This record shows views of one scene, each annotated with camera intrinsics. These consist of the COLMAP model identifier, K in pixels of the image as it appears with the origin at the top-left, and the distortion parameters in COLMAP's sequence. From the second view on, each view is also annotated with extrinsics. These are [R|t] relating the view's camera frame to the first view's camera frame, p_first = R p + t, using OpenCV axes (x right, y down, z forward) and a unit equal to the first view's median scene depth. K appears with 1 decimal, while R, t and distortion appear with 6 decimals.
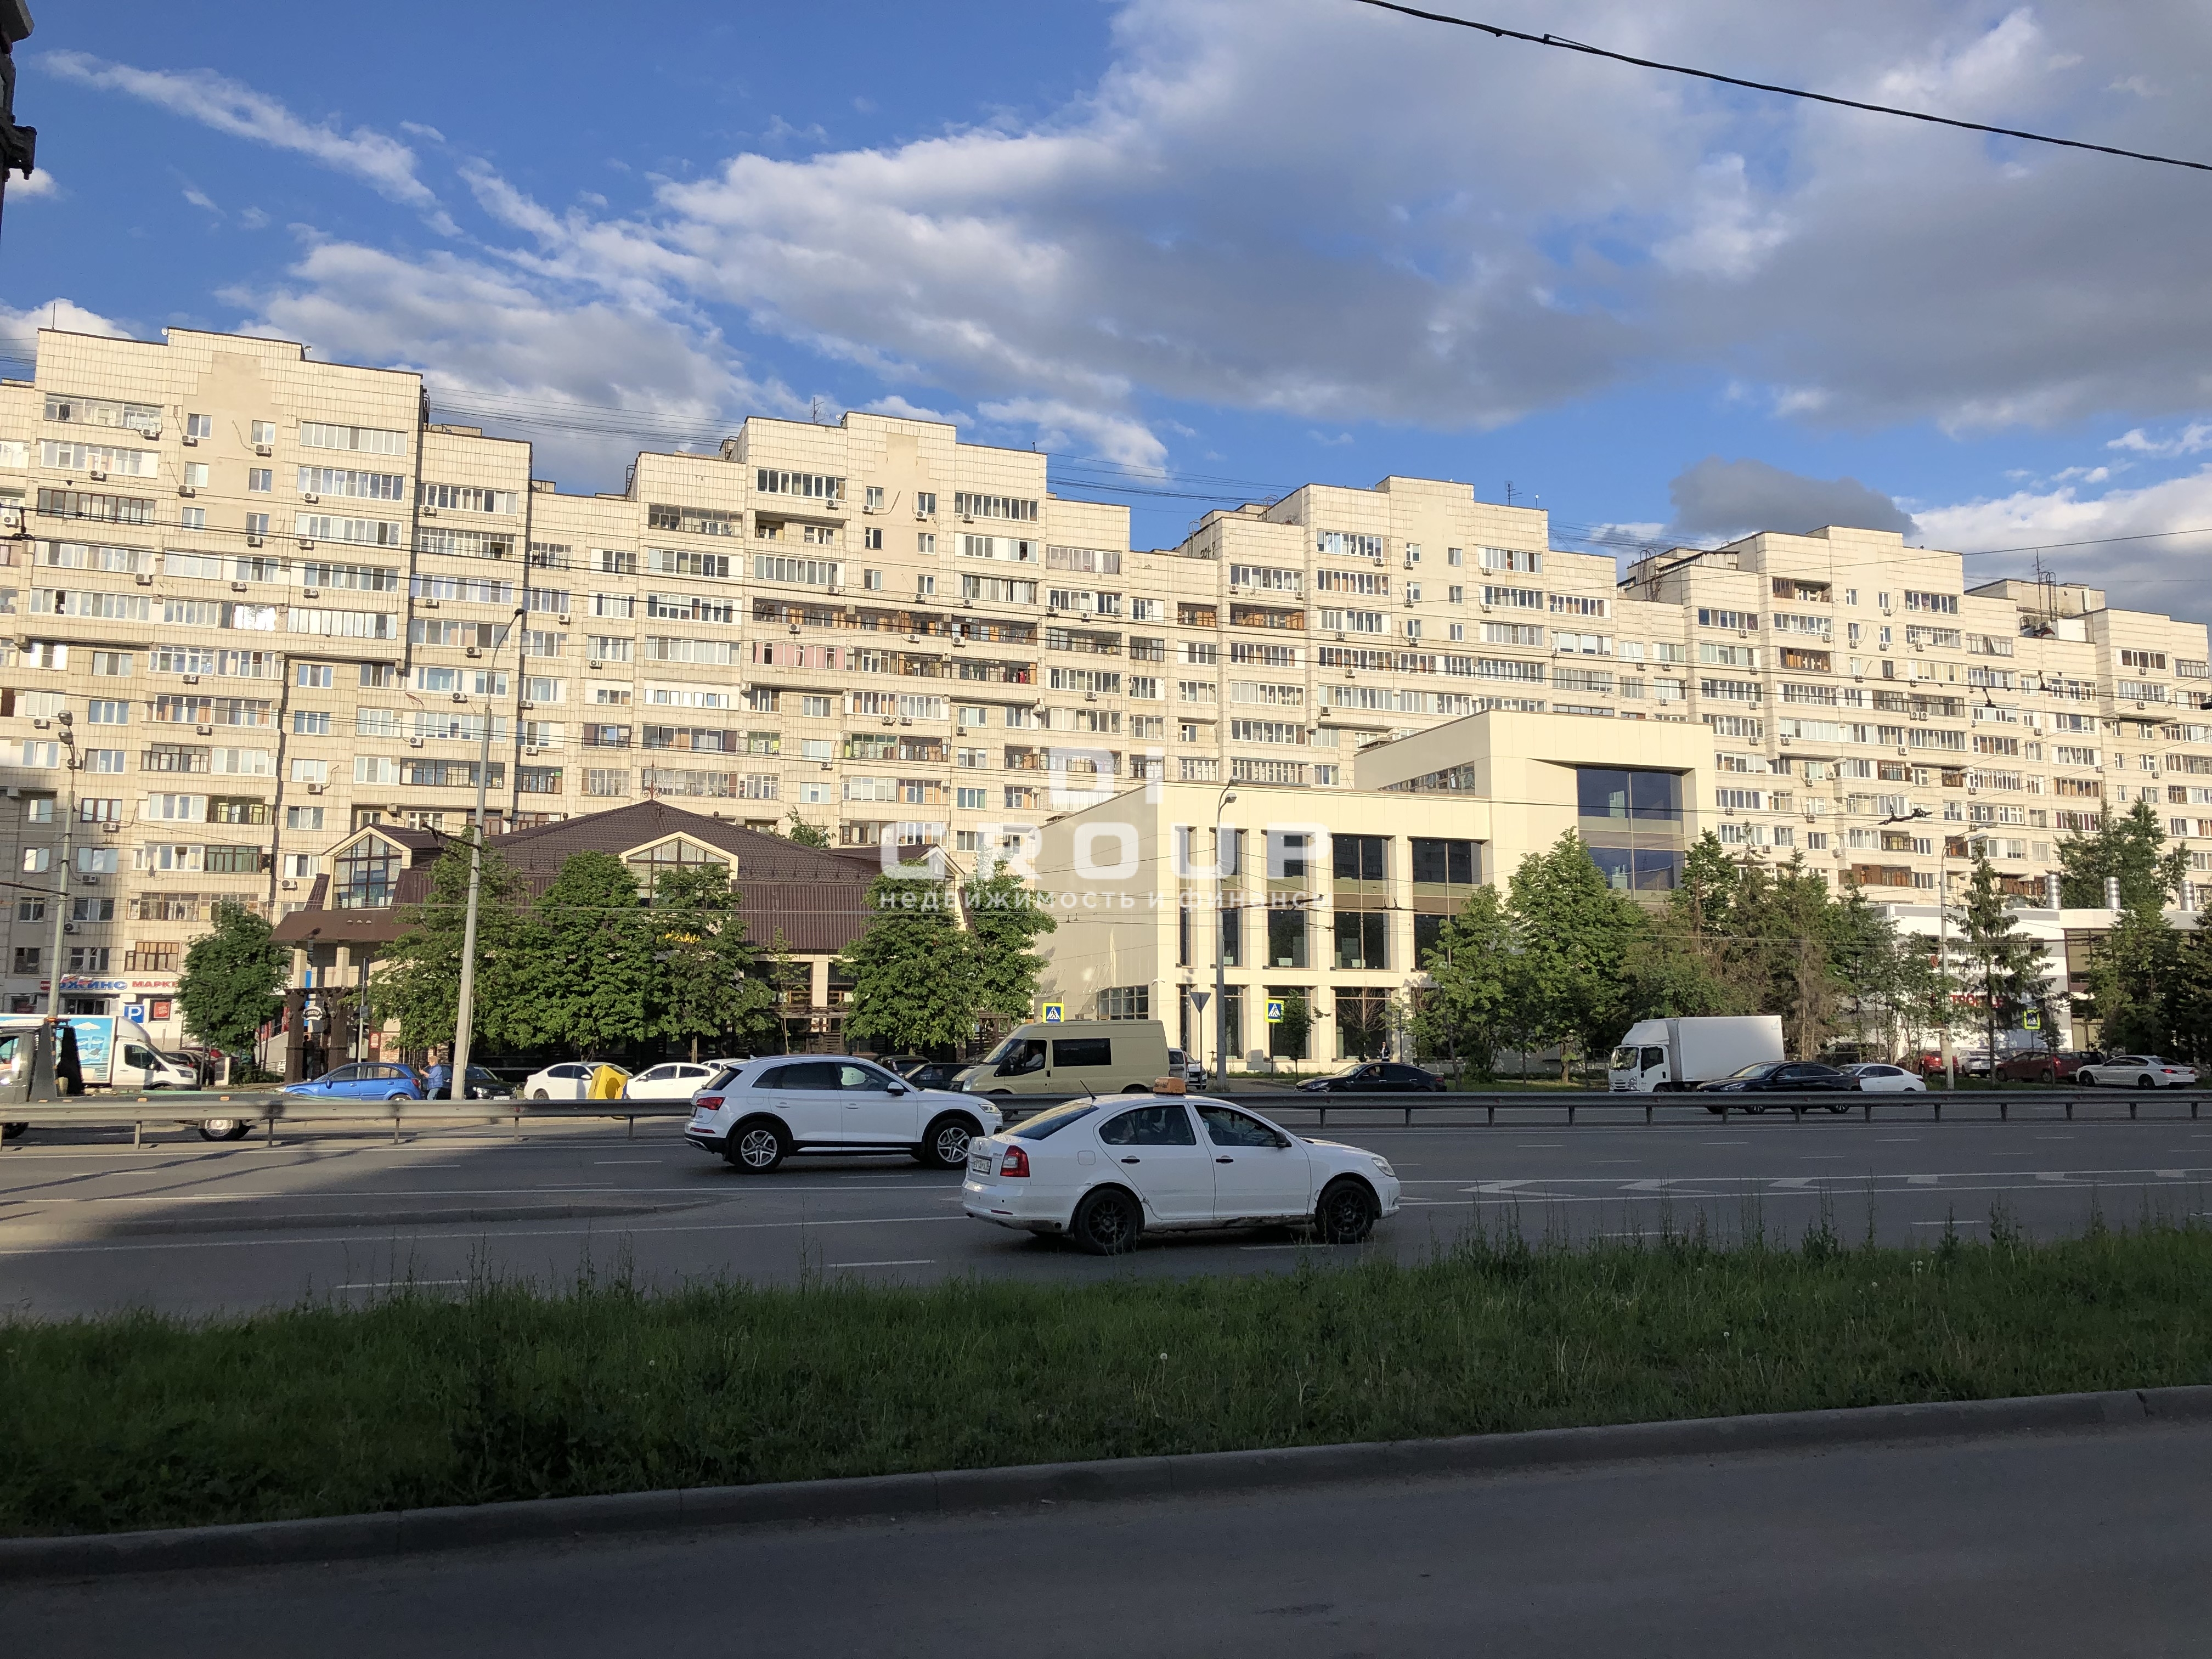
lens RADIAL K [[1830.0, 0, 1108.7], [0, 1830.0, 808.7], [0, 0, 1]] dist [0.007611, 0.043856]
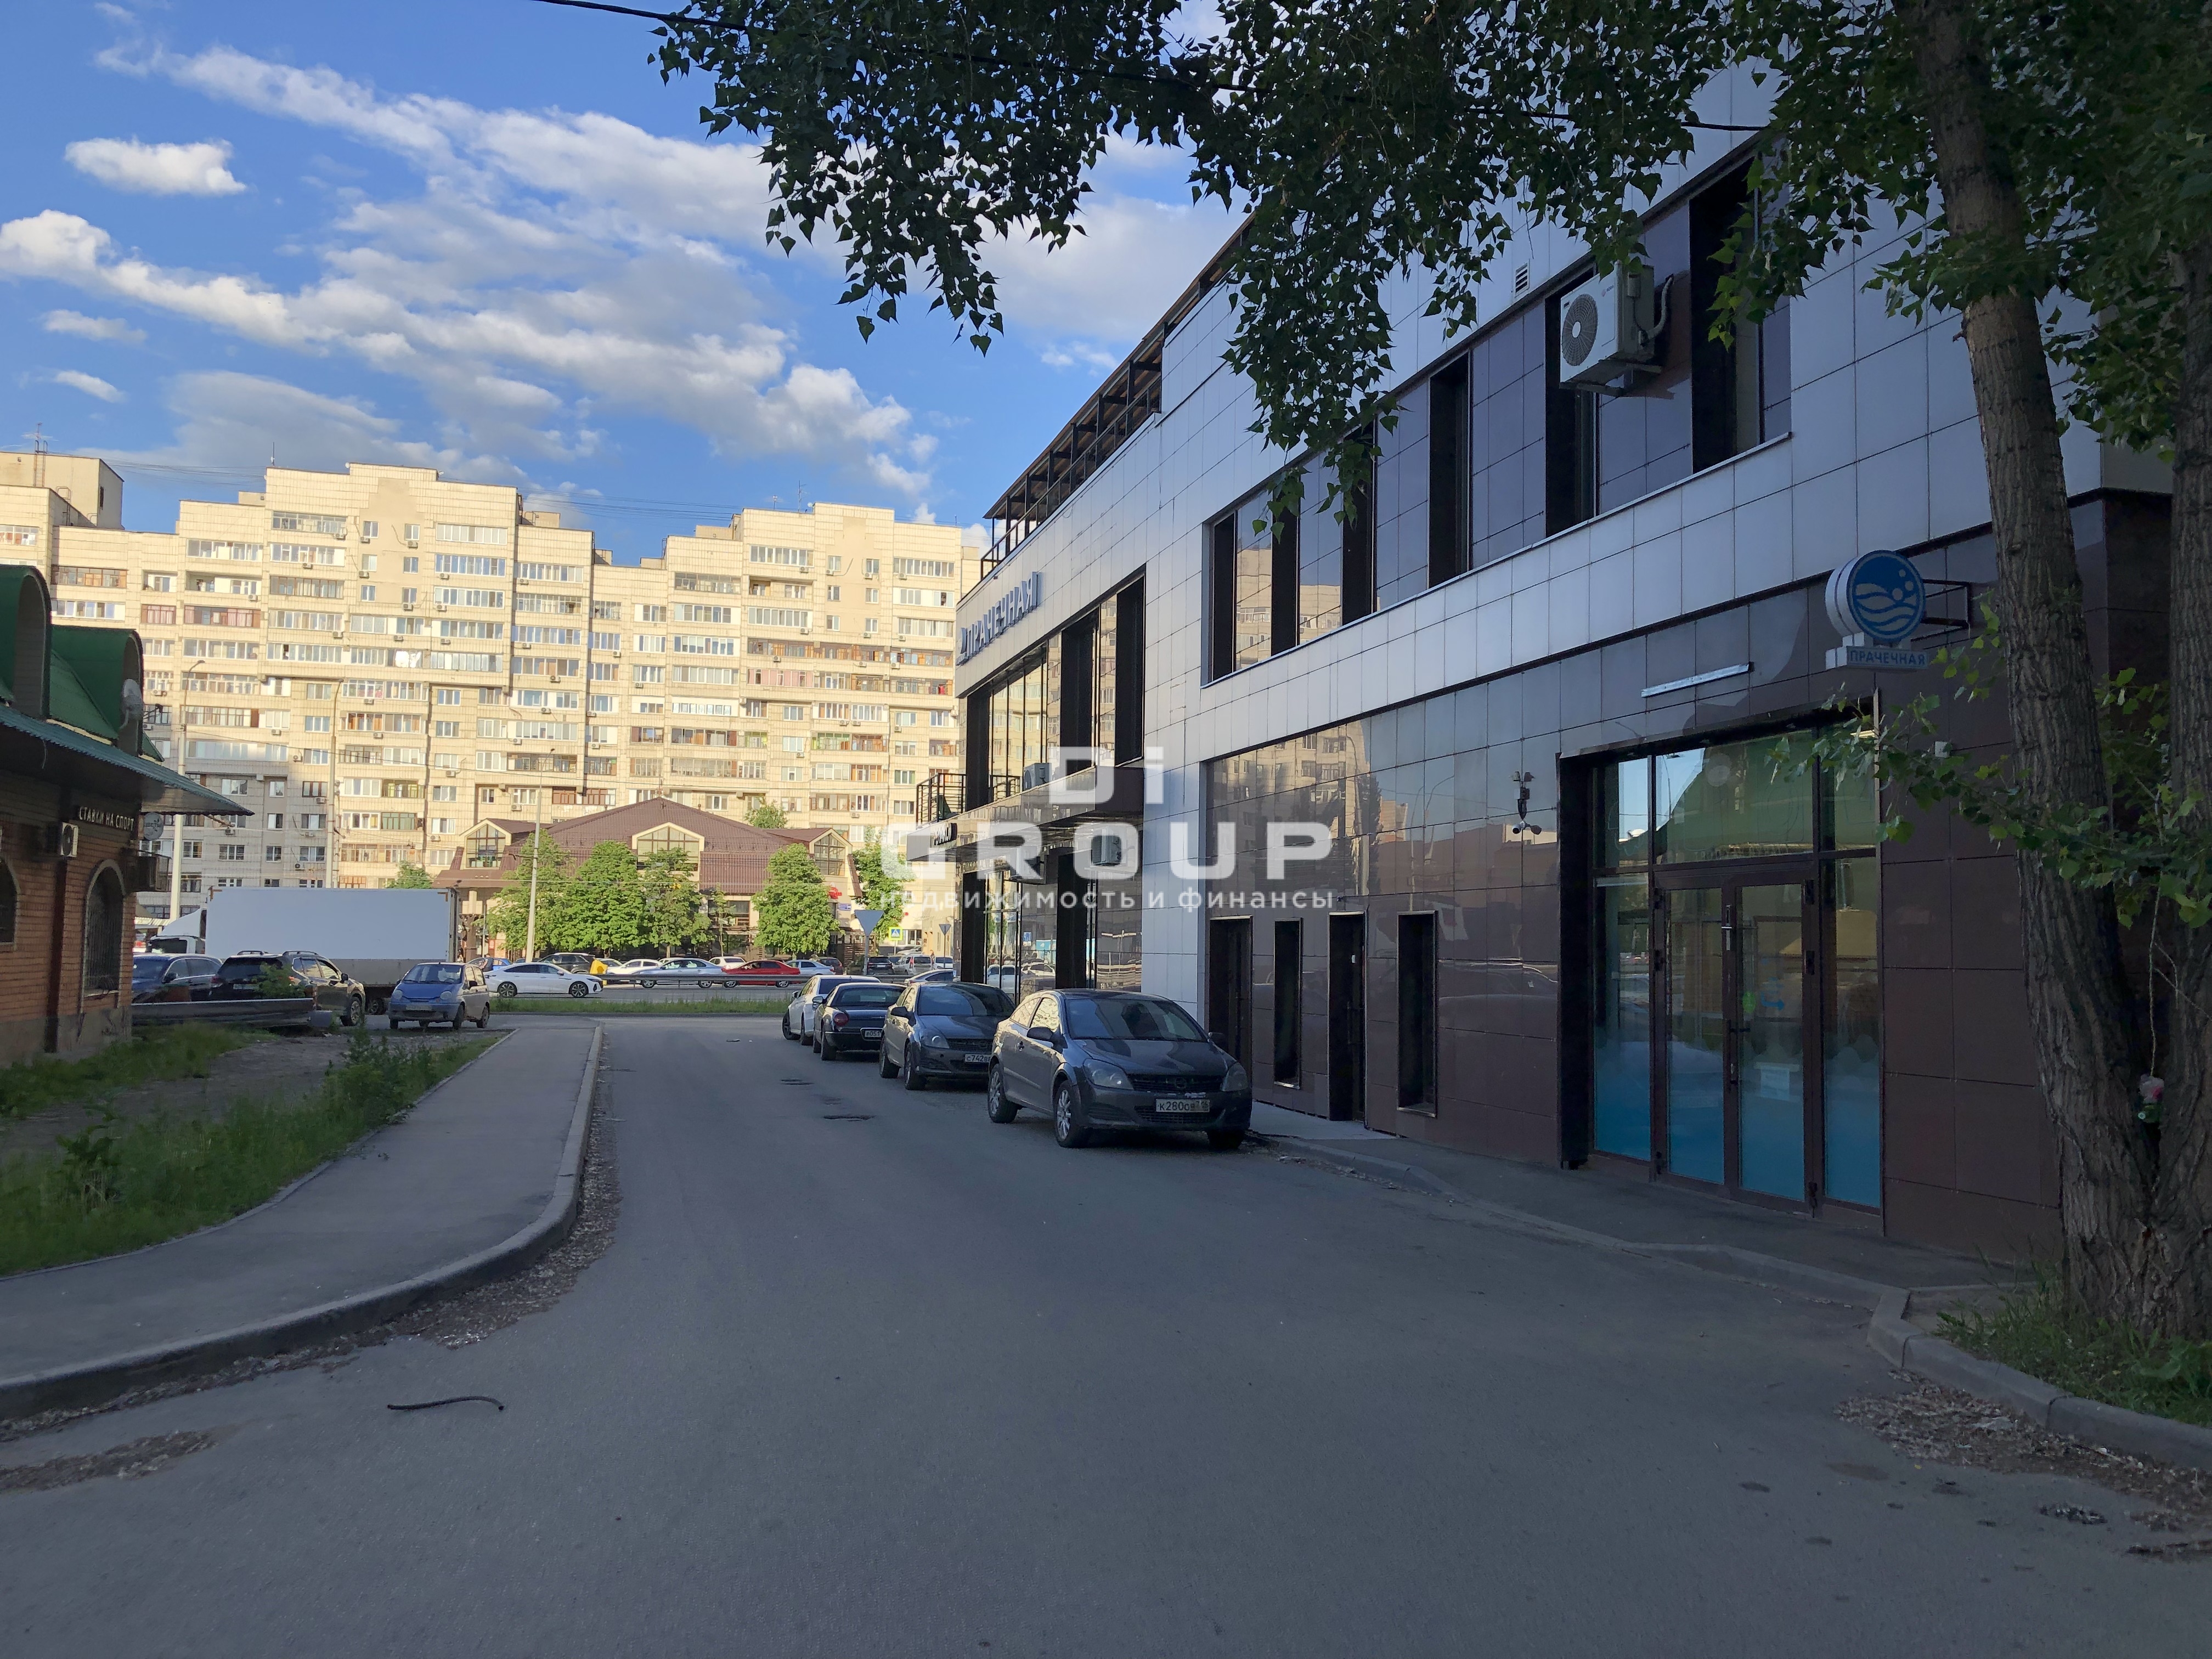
lens RADIAL K [[1830.0, 0, 1112.3], [0, 1830.0, 841.7], [0, 0, 1]] dist [0.007611, 0.043856]
pose [[0.998406, 0.009719, -0.055590, 0.178546], [-0.005850, 0.997576, 0.069344, -0.059928], [0.056130, -0.068908, 0.996043, -0.435775]]
